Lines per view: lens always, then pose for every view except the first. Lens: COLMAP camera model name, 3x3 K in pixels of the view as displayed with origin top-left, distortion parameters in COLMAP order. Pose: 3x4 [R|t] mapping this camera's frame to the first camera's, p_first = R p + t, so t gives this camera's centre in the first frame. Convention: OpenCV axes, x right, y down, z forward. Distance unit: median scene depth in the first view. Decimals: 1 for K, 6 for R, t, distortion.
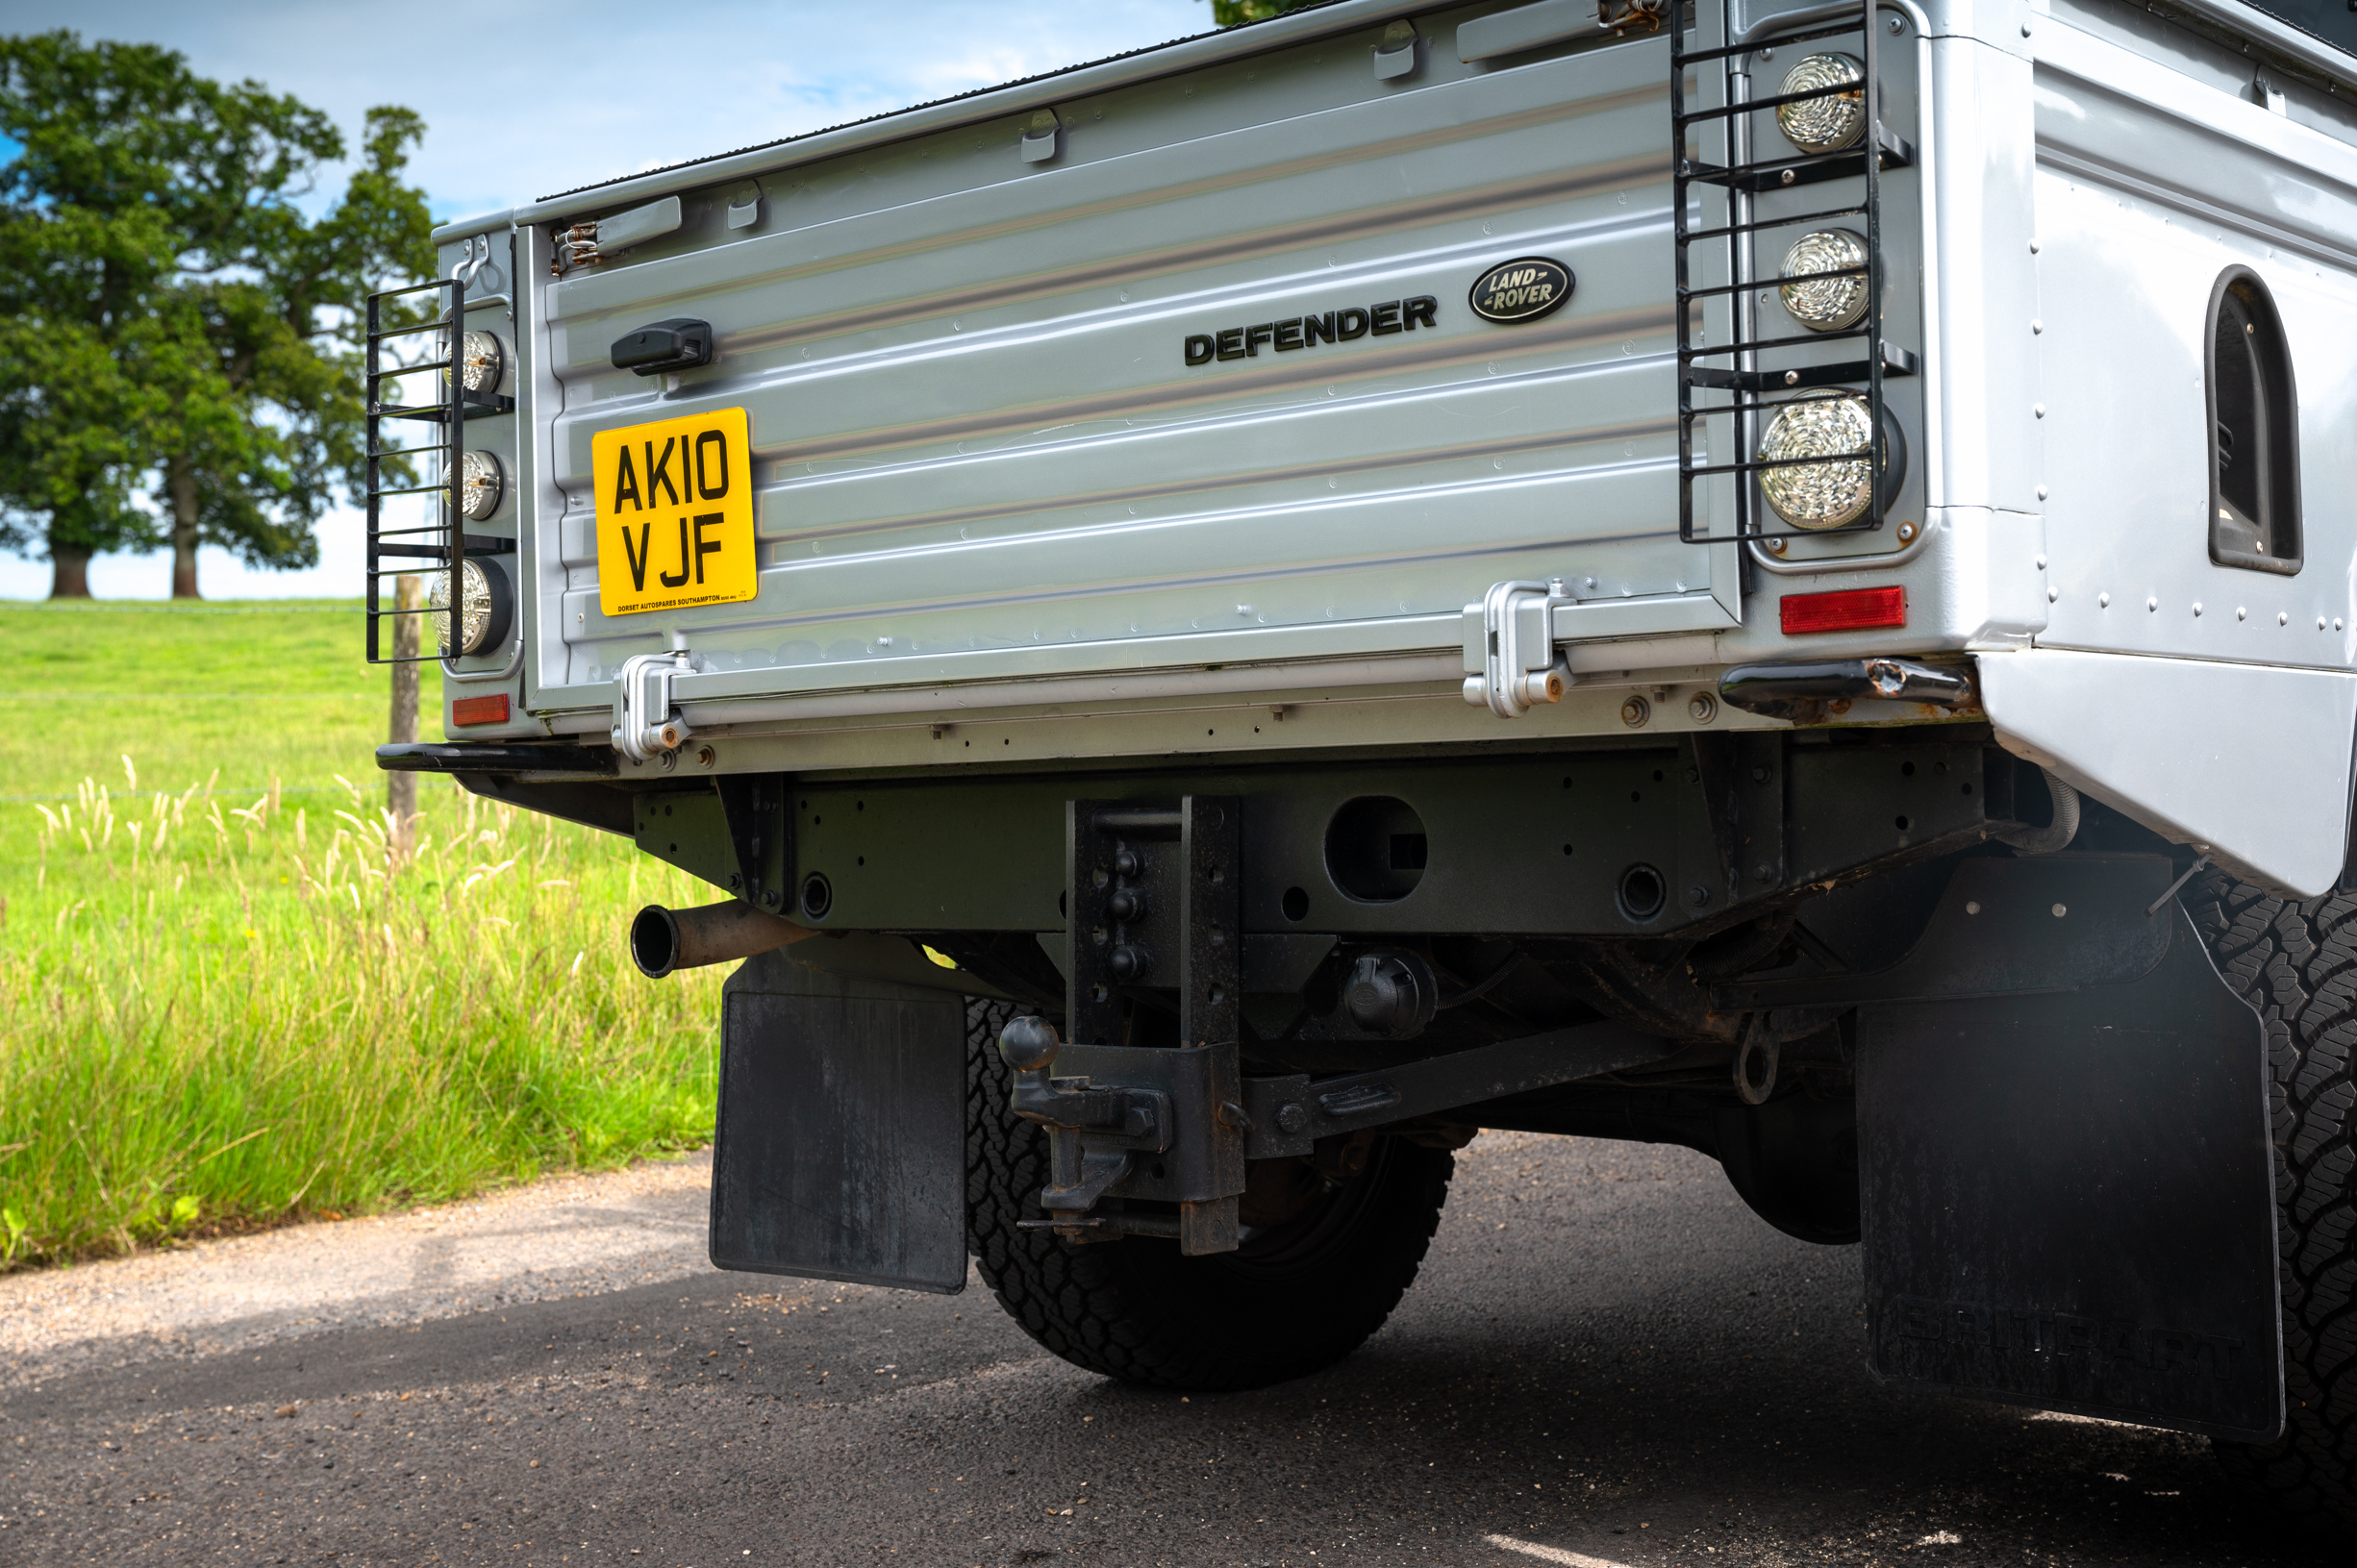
lens RADIAL K [[3041.4, 0, 1178.5], [0, 3041.4, 784.0], [0, 0, 1]] dist [-0.003561, -0.001901]
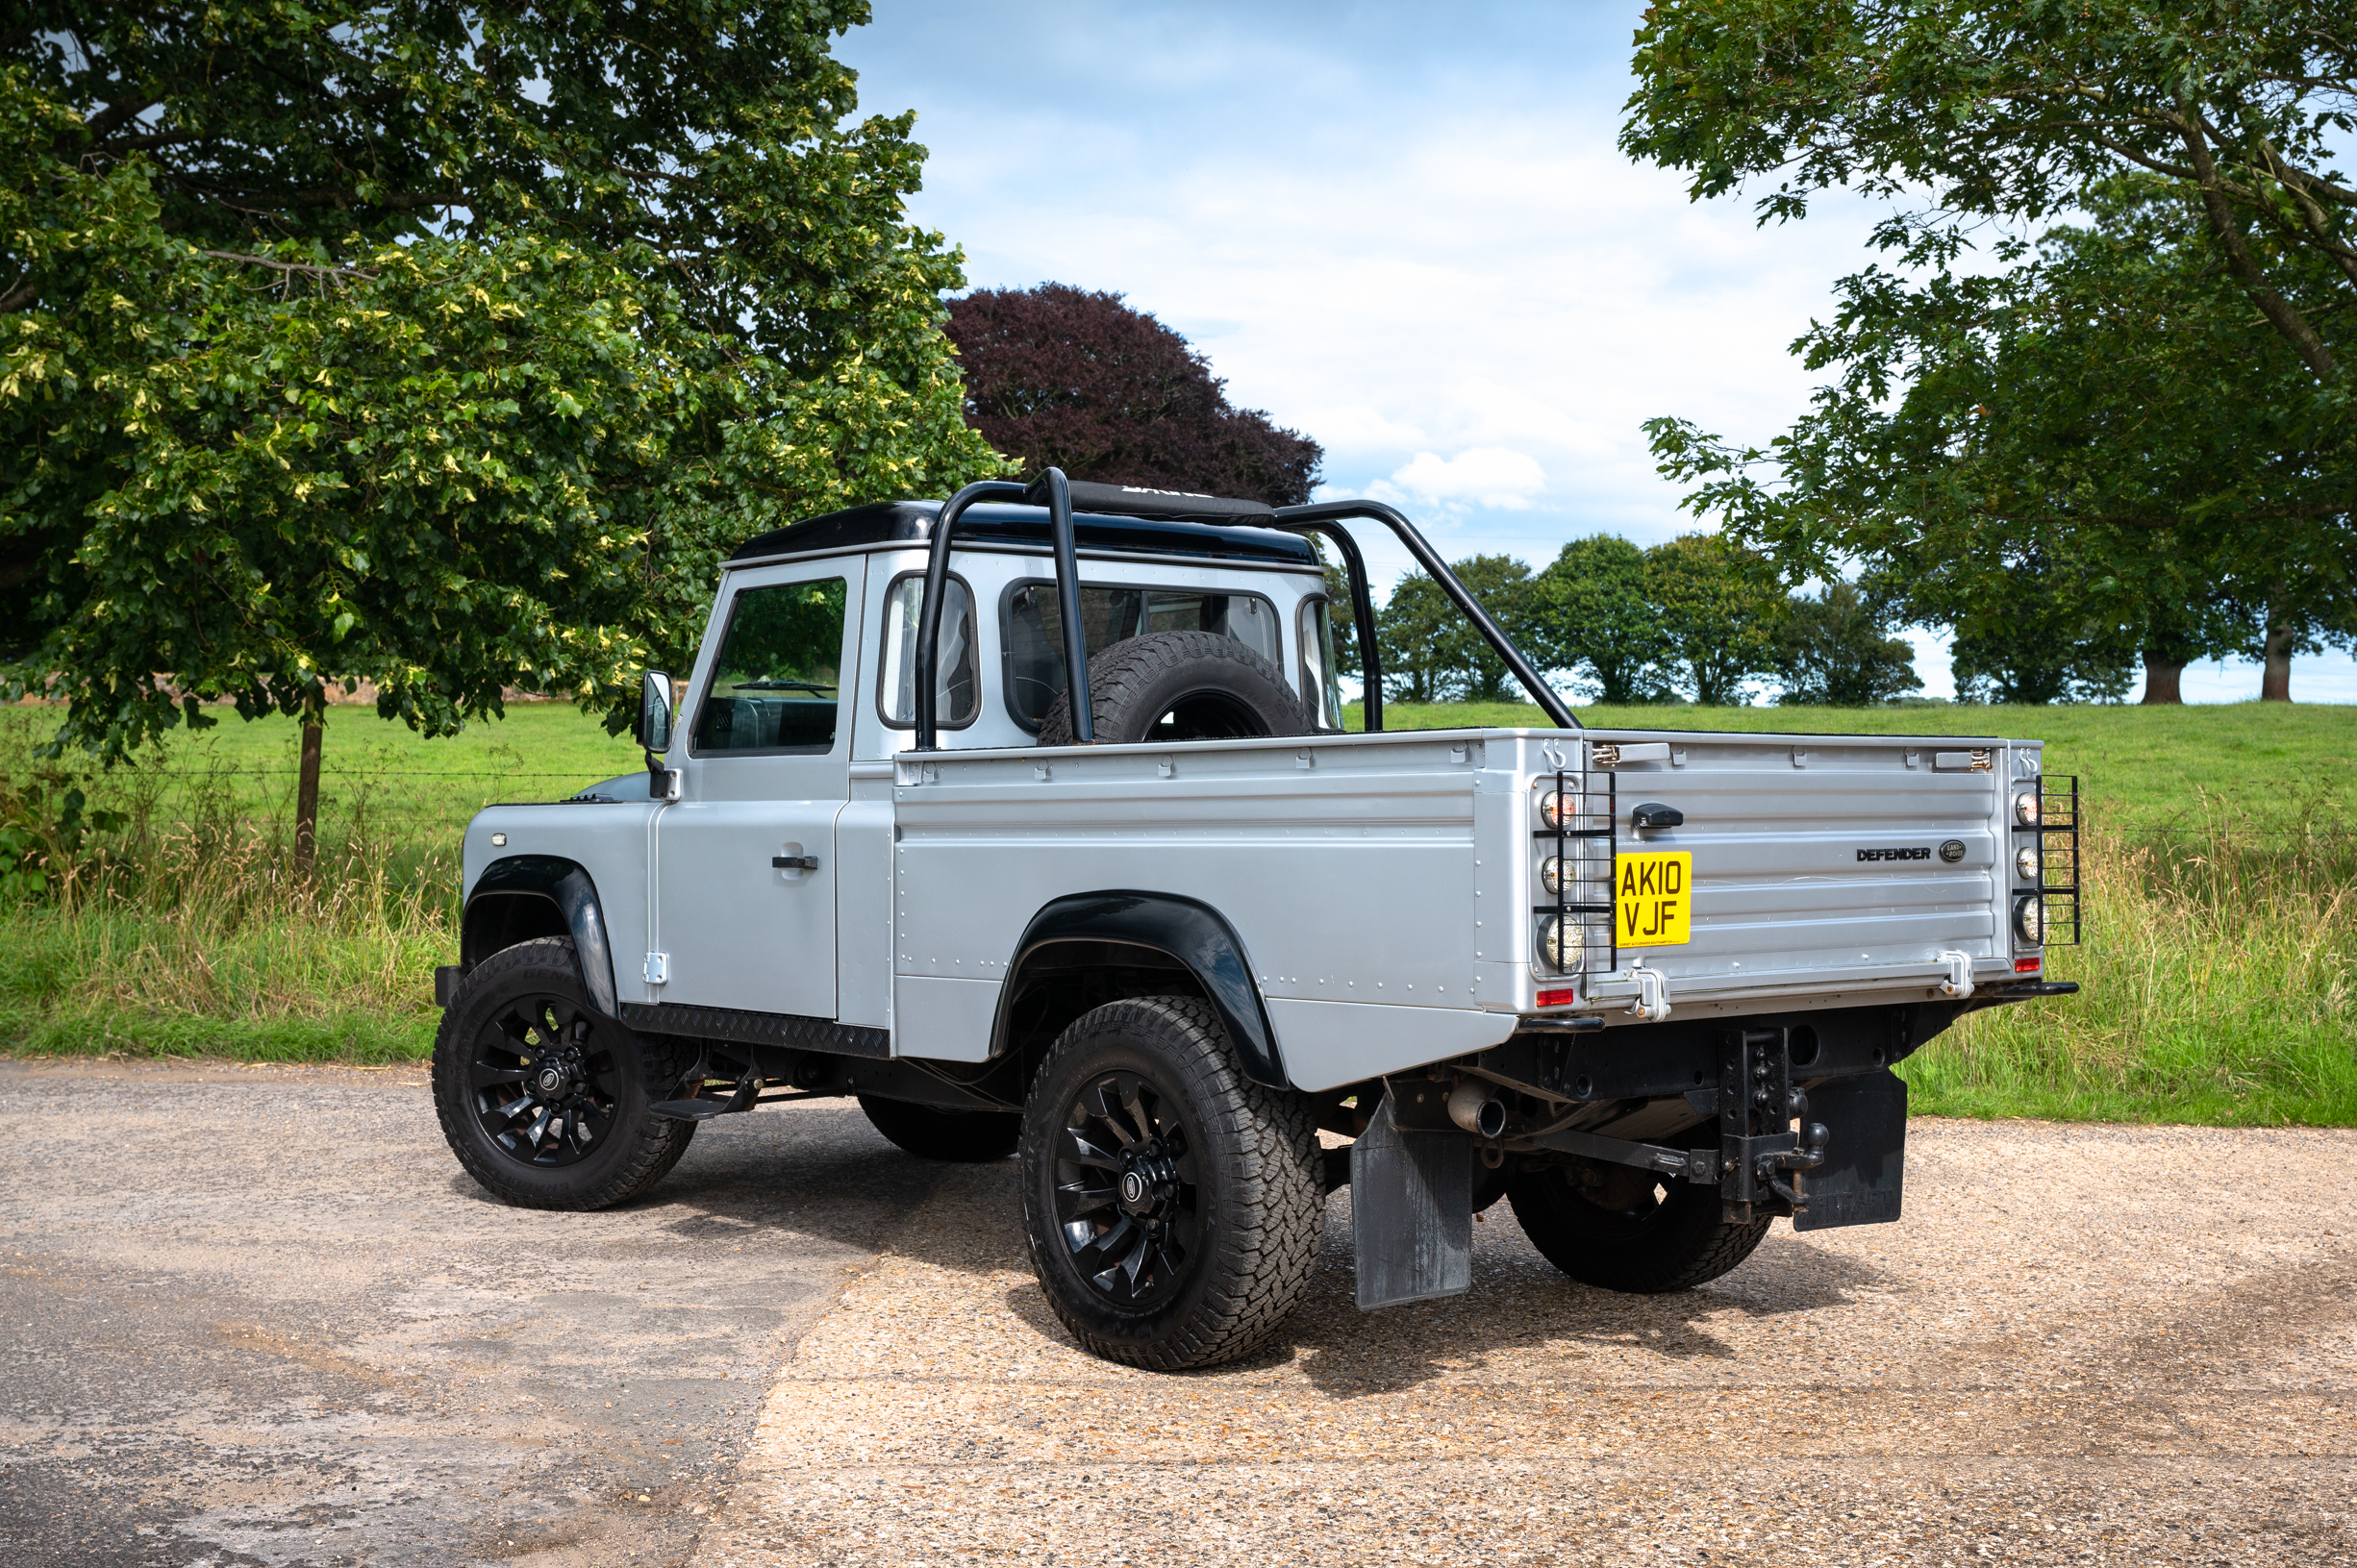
lens RADIAL K [[2749.1, 0, 1178.5], [0, 2749.1, 784.0], [0, 0, 1]] dist [0.077954, -0.224709]
pose [[0.139014, 0.029946, 0.989838, -2.049087], [-0.012854, 0.999513, -0.028434, -0.110369], [-0.990207, -0.008770, 0.139331, 1.067097]]
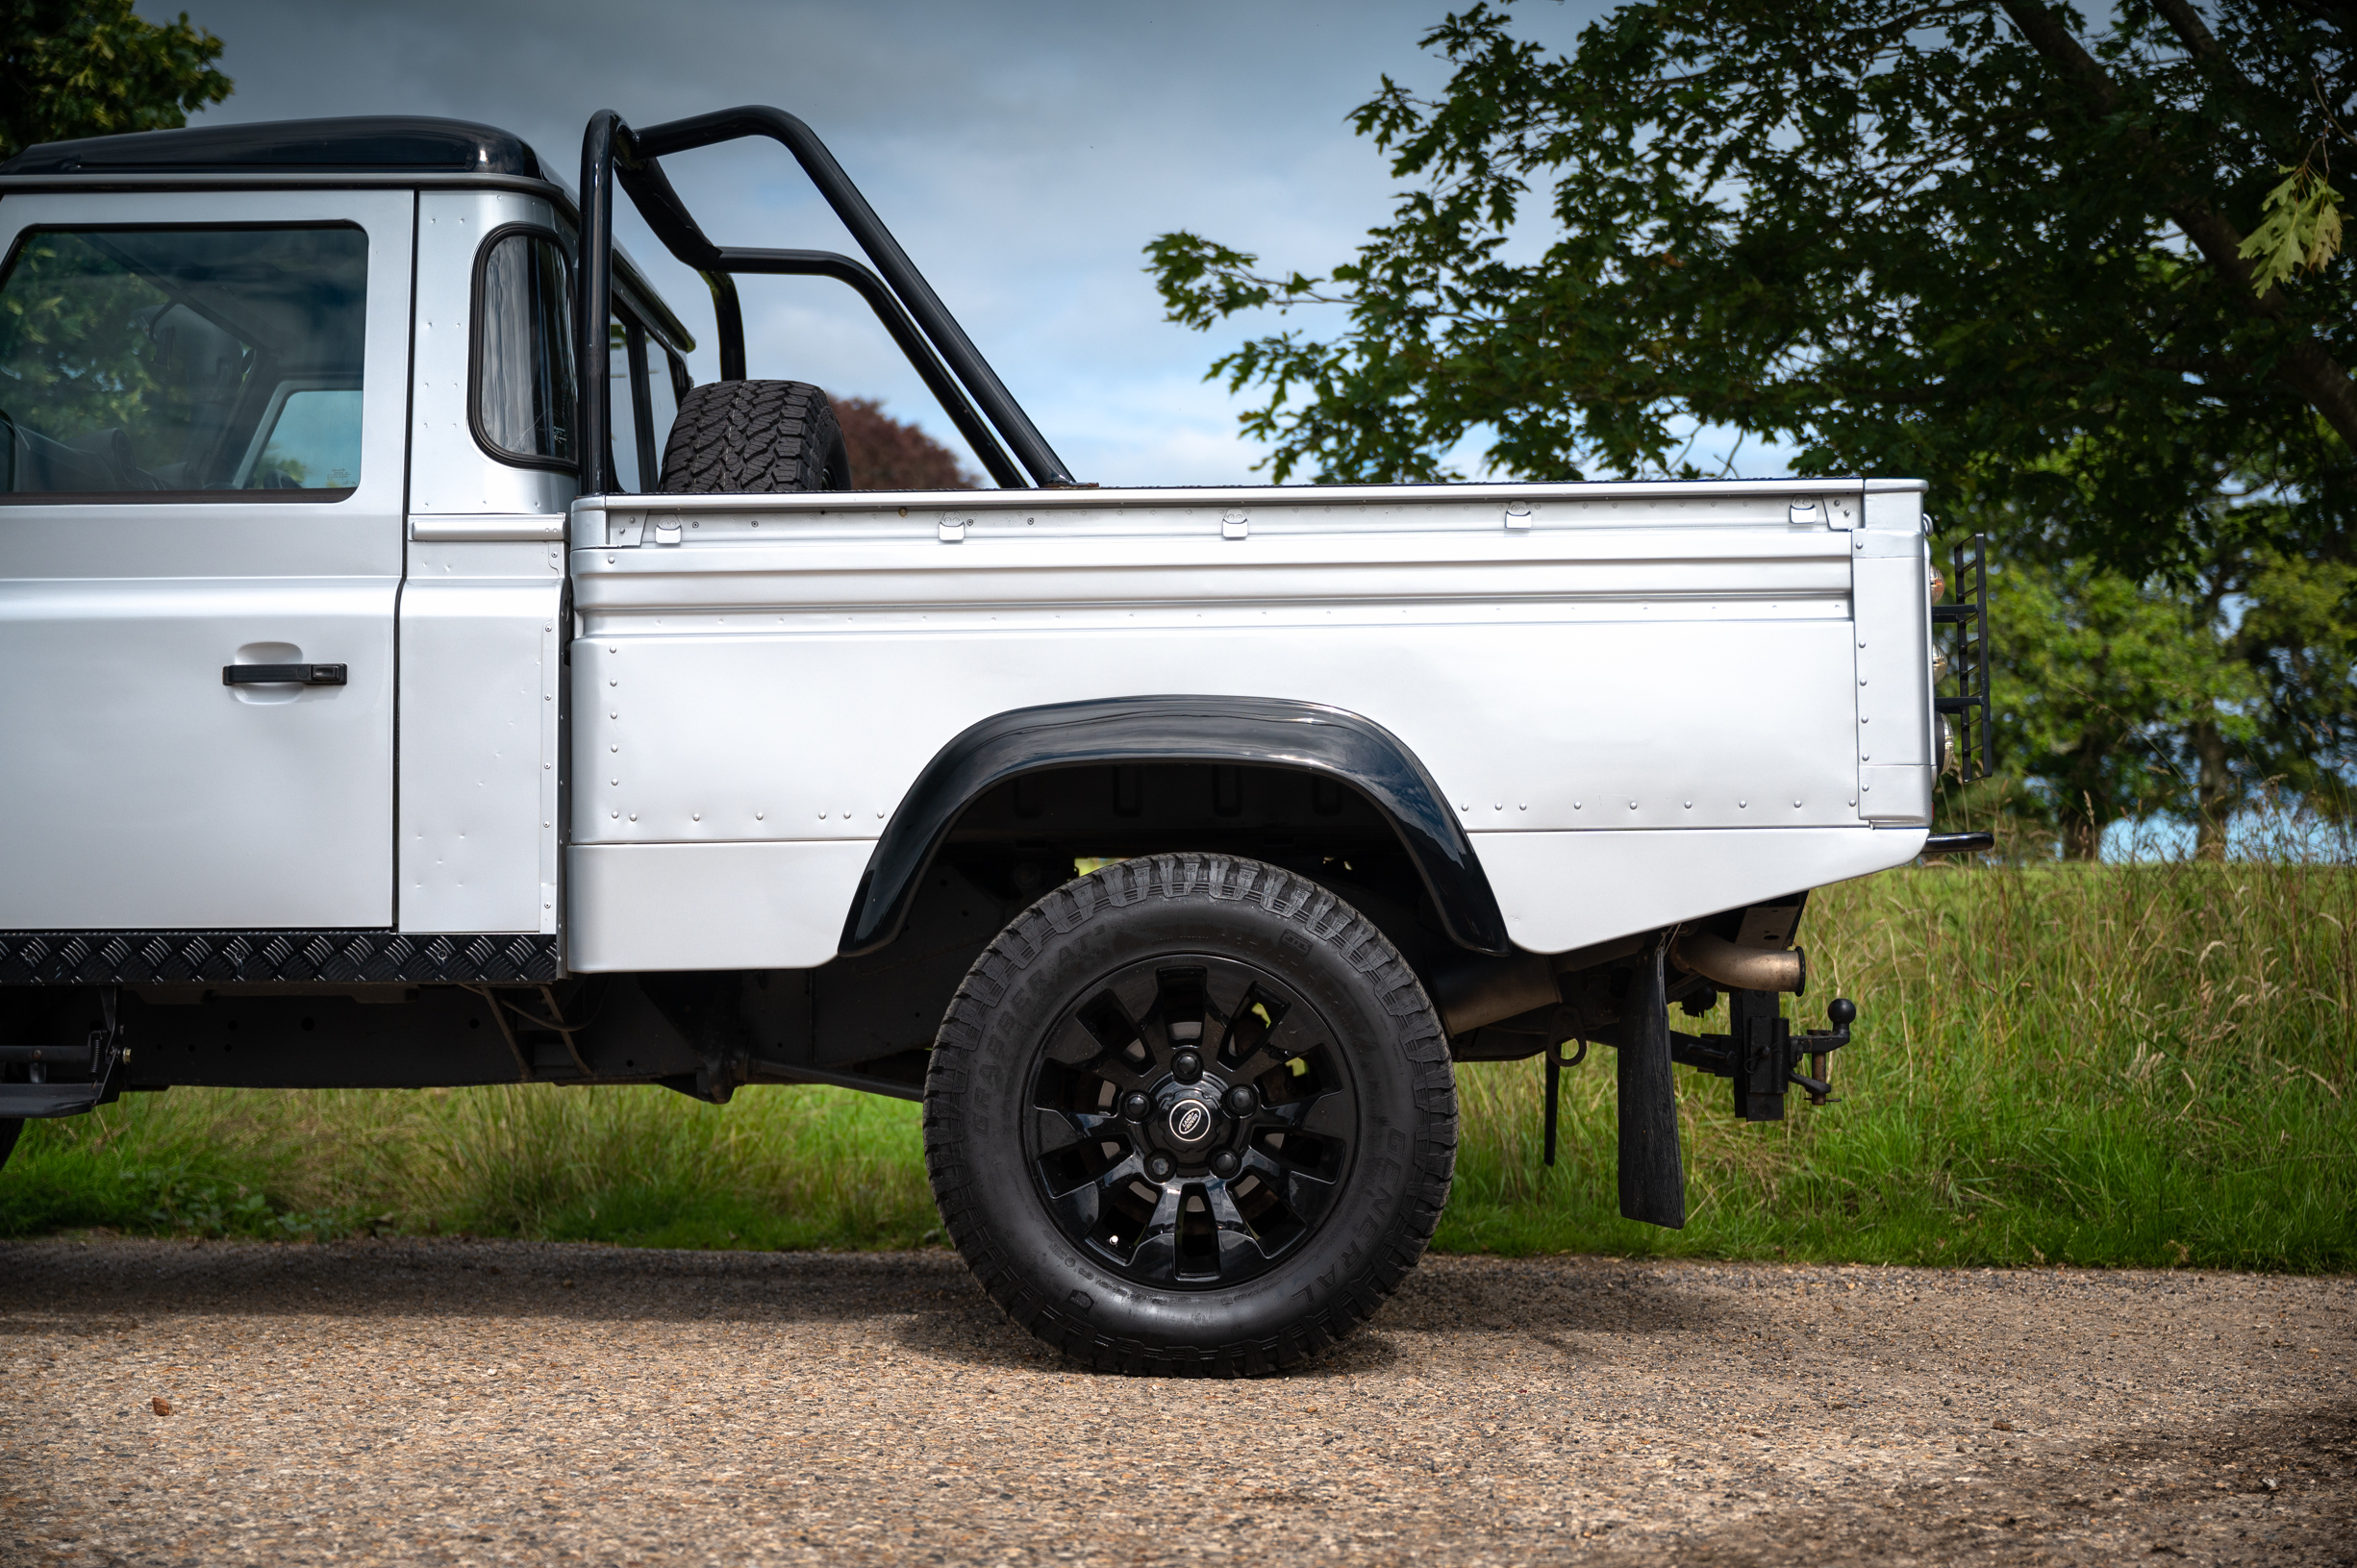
lens RADIAL K [[3157.3, 0, 1178.5], [0, 3157.3, 784.0], [0, 0, 1]] dist [0.026276, 0.037366]
pose [[0.082031, 0.095716, 0.992023, -1.274434], [-0.009566, 0.995407, -0.095252, 0.002722], [-0.996584, -0.001676, 0.082570, 0.788618]]
